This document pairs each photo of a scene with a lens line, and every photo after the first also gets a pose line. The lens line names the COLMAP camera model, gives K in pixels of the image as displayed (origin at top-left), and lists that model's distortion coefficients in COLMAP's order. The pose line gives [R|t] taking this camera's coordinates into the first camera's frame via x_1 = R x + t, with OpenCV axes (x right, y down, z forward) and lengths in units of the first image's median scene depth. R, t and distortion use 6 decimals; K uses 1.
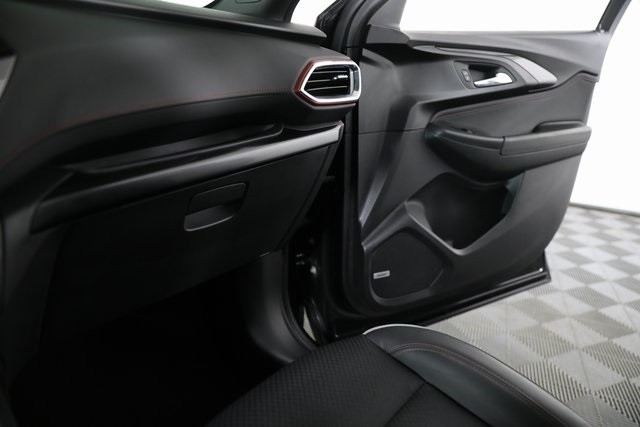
lens RADIAL K [[432.7, 0, 307.6], [0, 432.7, 215.2], [0, 0, 1]] dist [-0.106671, 0.073816]
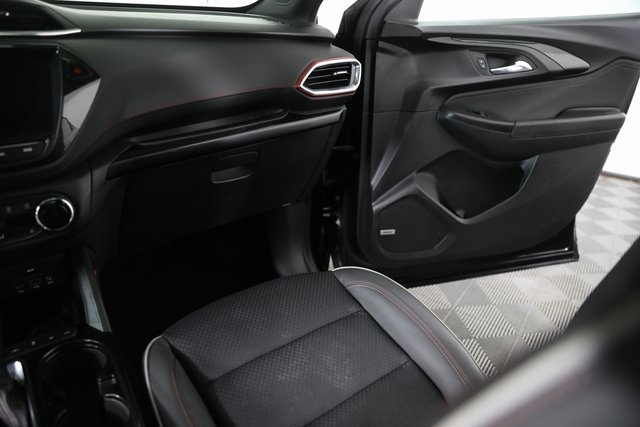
lens RADIAL K [[432.7, 0, 307.6], [0, 432.7, 215.2], [0, 0, 1]] dist [-0.106671, 0.073816]
pose [[0.971604, 0.107506, -0.210779, 0.213959], [-0.082518, 0.988848, 0.123981, -0.039206], [0.221757, -0.103067, 0.969640, -0.212526]]
